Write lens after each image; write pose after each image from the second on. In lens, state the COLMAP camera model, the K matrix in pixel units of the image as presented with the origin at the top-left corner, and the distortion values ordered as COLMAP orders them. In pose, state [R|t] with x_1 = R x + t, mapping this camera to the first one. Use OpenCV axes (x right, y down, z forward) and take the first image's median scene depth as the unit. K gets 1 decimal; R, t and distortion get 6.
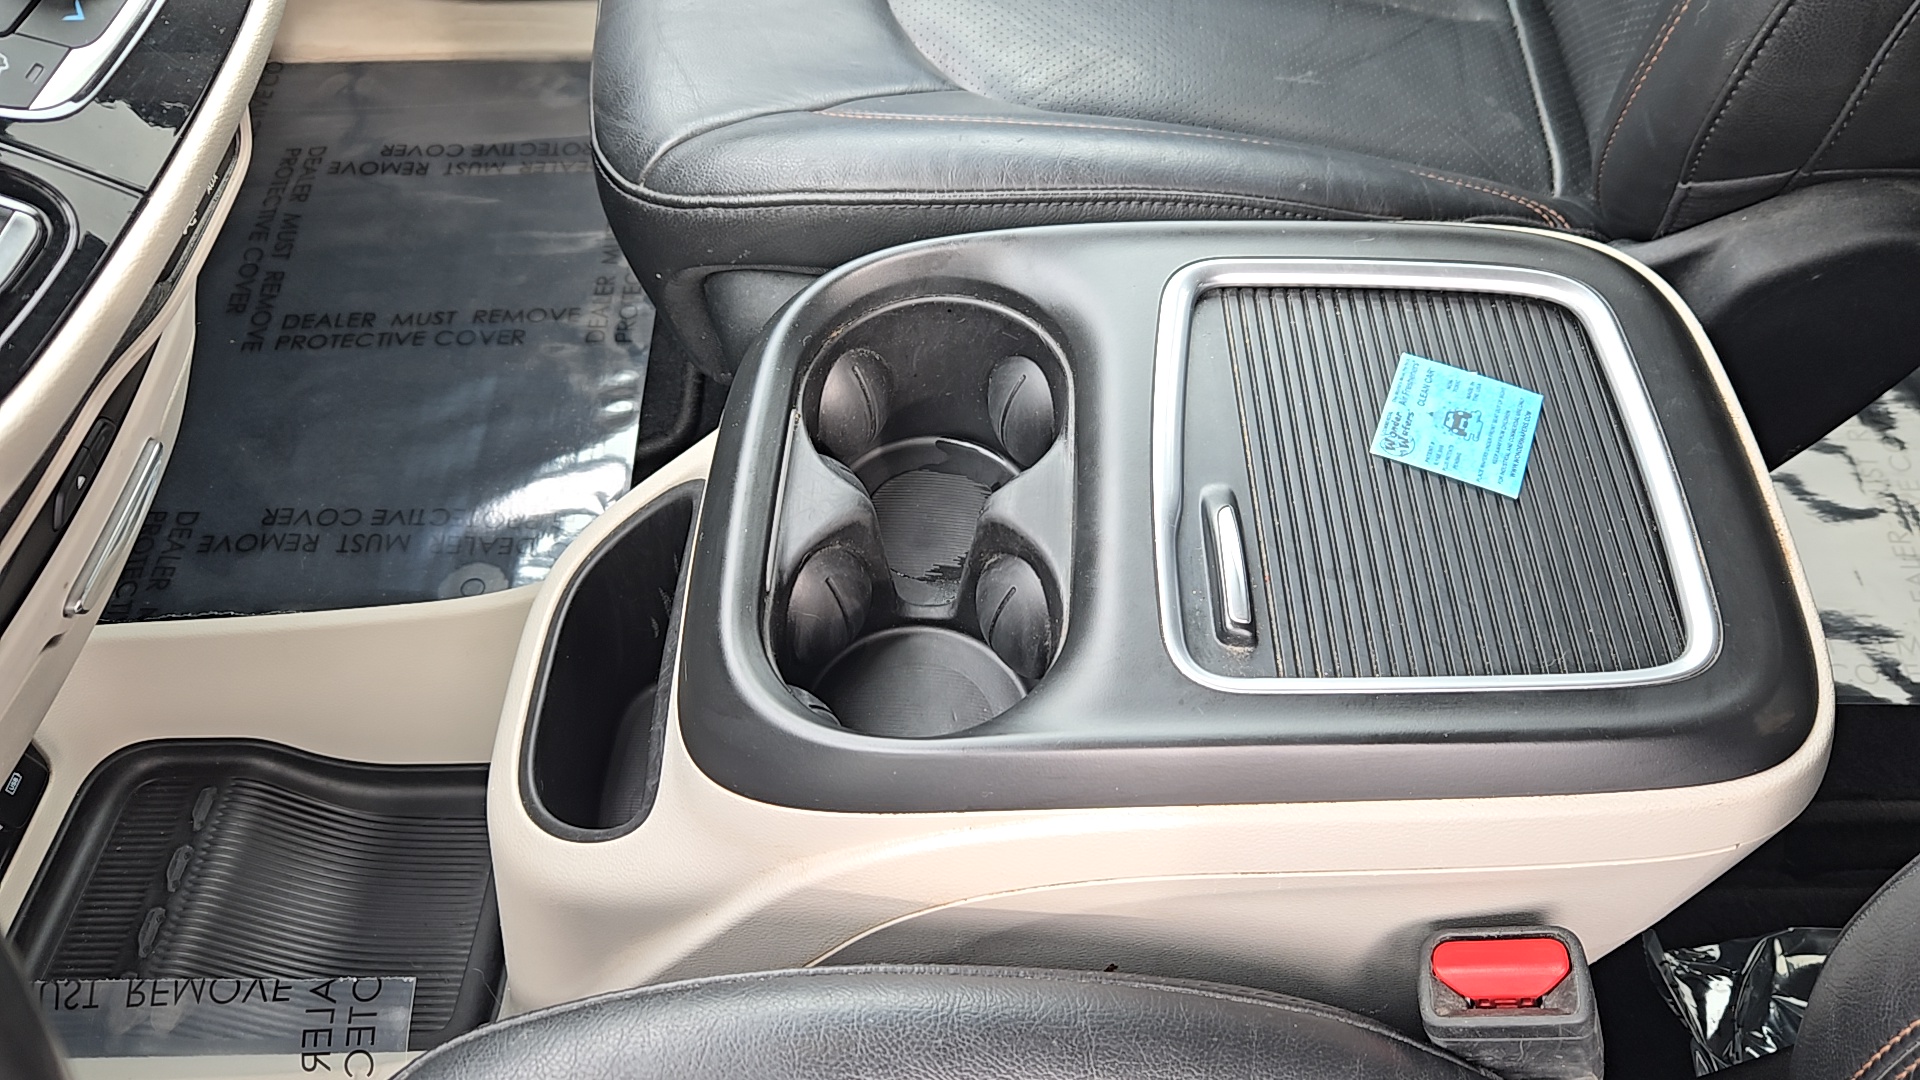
lens RADIAL K [[1601.3, 0, 956.7], [0, 1601.3, 531.6], [0, 0, 1]] dist [0.006377, 0.003780]
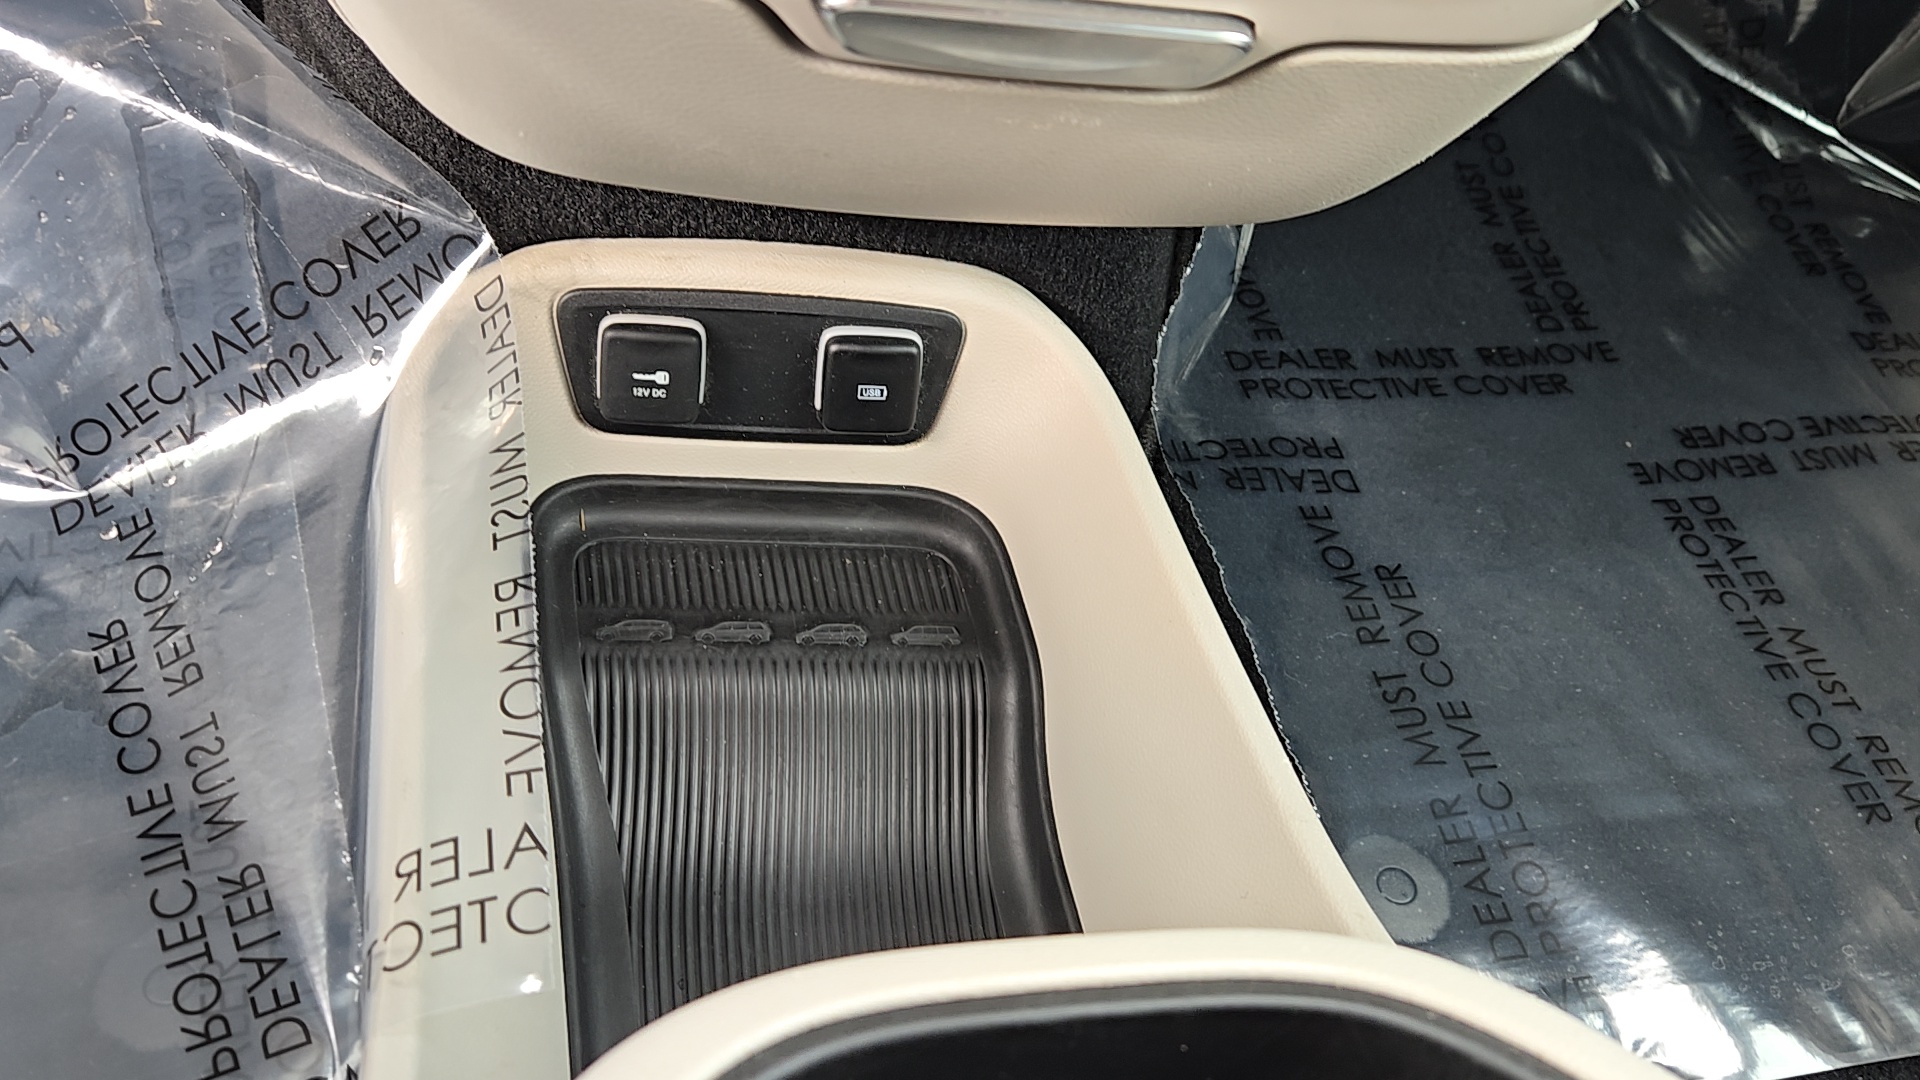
lens RADIAL K [[1608.6, 0, 956.0], [0, 1608.6, 537.1], [0, 0, 1]] dist [0.010766, -0.011171]
pose [[0.200671, 0.762512, -0.615066, -0.070381], [-0.872038, 0.425125, 0.242527, -0.020315], [0.446409, 0.487692, 0.750250, 0.421826]]
